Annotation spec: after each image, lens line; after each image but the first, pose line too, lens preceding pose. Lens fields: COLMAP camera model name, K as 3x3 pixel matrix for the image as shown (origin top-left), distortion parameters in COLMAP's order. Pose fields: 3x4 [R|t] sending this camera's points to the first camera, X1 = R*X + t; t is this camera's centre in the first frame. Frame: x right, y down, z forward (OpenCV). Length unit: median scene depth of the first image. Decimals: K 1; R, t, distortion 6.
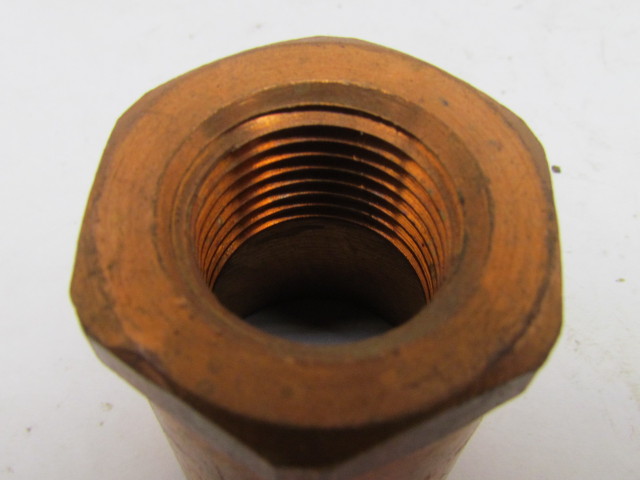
lens RADIAL K [[761.5, 0, 320.0], [0, 761.5, 240.0], [0, 0, 1]] dist [-0.034216, -0.037215]
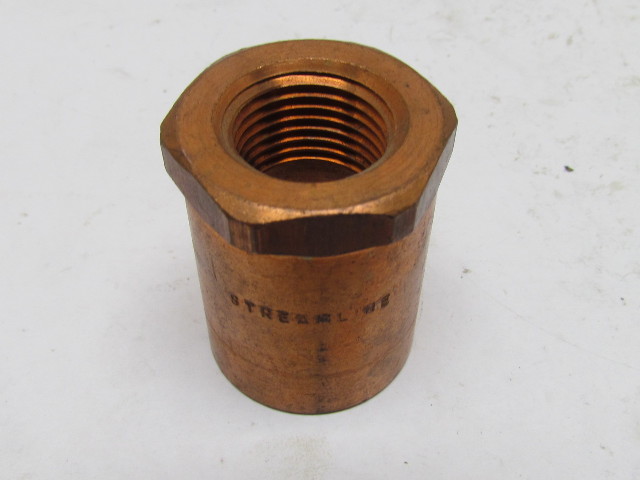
lens RADIAL K [[761.5, 0, 320.0], [0, 761.5, 240.0], [0, 0, 1]] dist [-0.034216, -0.037215]
pose [[0.942420, 0.244282, -0.228411, 0.465439], [-0.280276, 0.949520, -0.140917, 0.438317], [0.182457, 0.196821, 0.963312, -0.567533]]
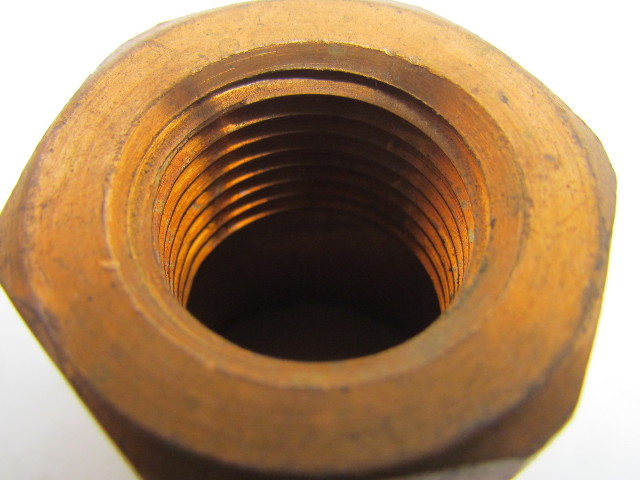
lens RADIAL K [[761.5, 0, 320.0], [0, 761.5, 240.0], [0, 0, 1]] dist [-0.034216, -0.037215]
pose [[0.965108, 0.216075, -0.147914, 0.135137], [-0.217862, 0.975970, 0.004208, 0.002693], [0.145269, 0.028164, 0.988991, 0.200874]]
